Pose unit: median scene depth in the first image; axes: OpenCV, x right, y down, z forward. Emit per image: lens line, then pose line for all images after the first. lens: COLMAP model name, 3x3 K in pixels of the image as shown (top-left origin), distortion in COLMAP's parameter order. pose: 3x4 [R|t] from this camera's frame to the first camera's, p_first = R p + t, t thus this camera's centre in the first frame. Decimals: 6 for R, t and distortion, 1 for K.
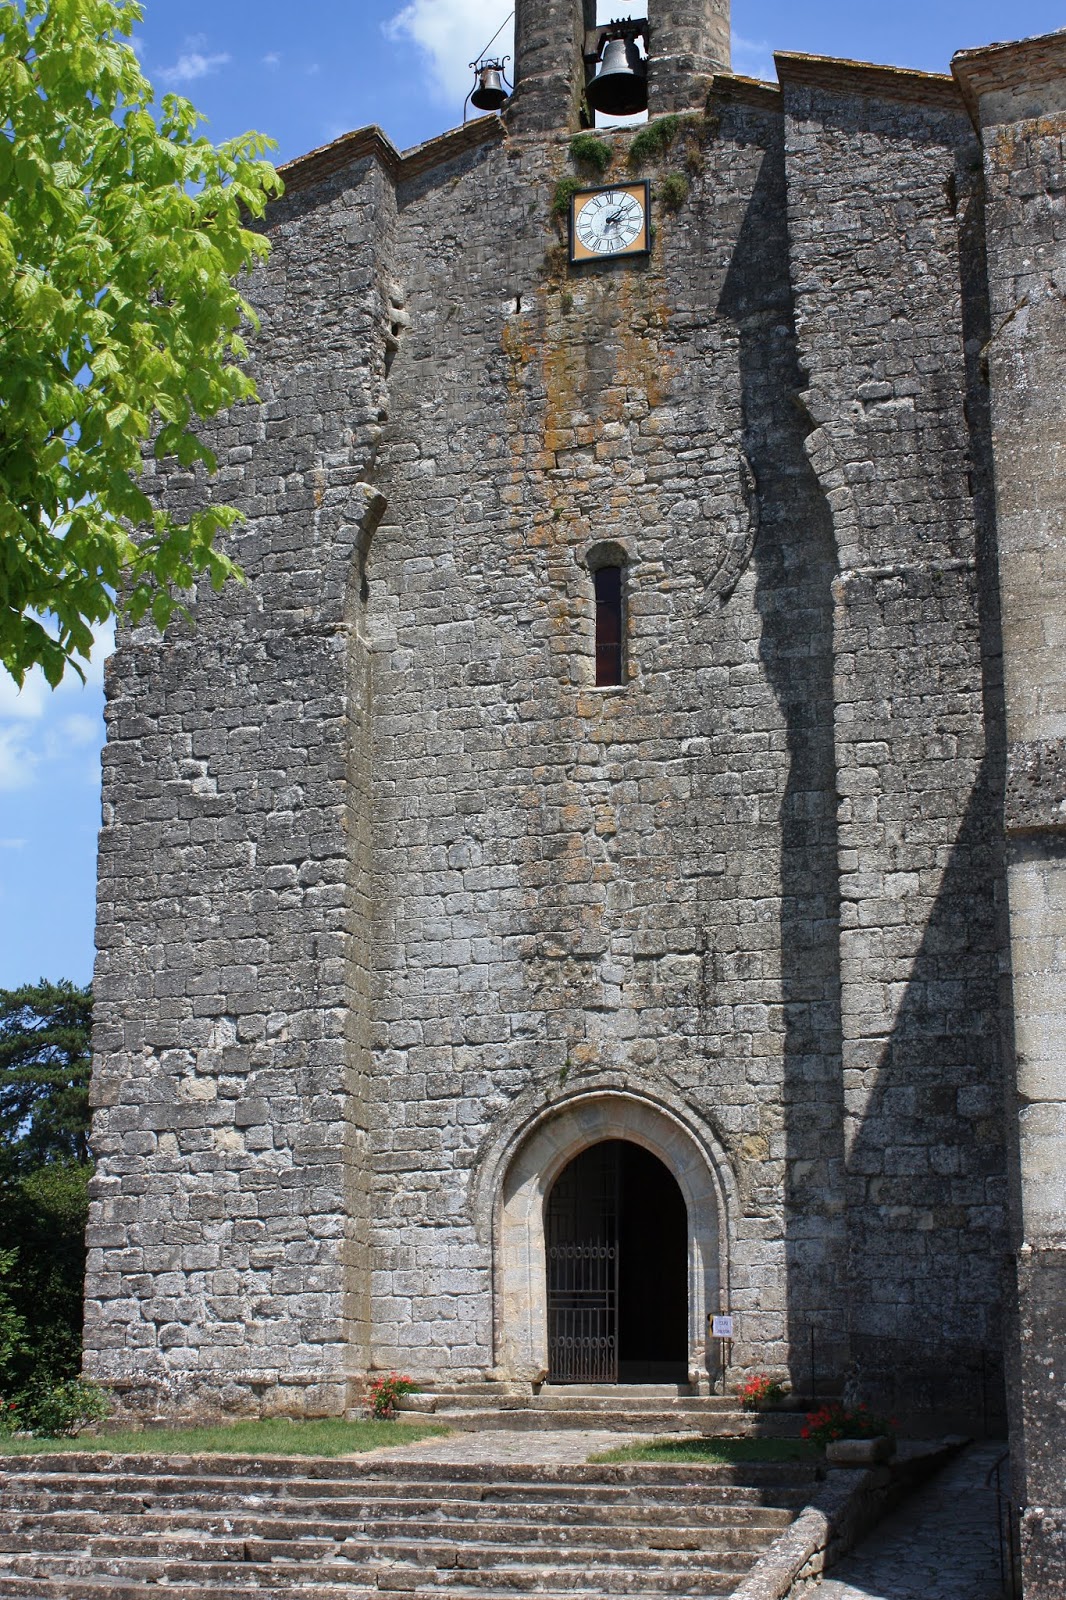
lens RADIAL K [[2431.4, 0, 533.0], [0, 2431.4, 800.0], [0, 0, 1]] dist [-0.043419, -0.055948]
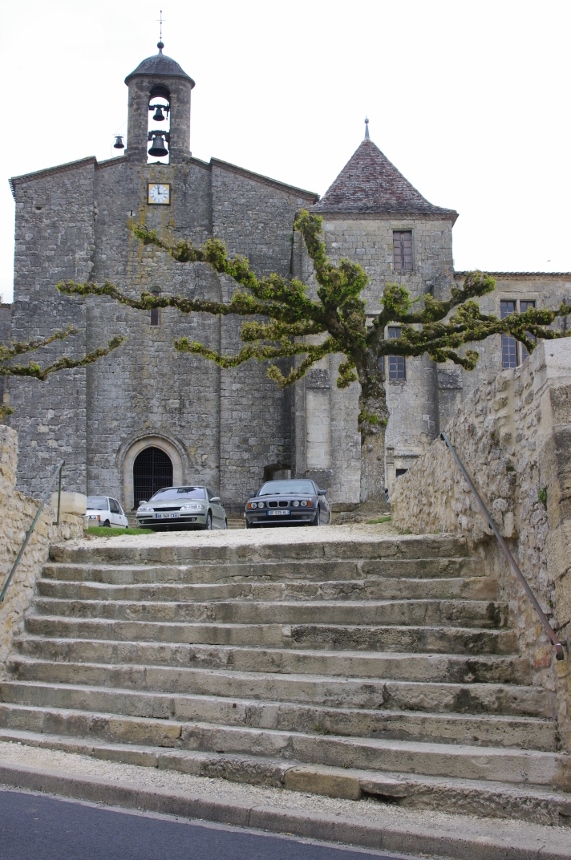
lens RADIAL K [[1306.9, 0, 285.5], [0, 1306.9, 430.0], [0, 0, 1]] dist [-0.043419, -0.055948]
pose [[0.899306, 0.044920, 0.435006, -0.659759], [-0.095402, 0.990905, 0.094903, -0.098801], [-0.426786, -0.126848, 0.895412, -0.899236]]
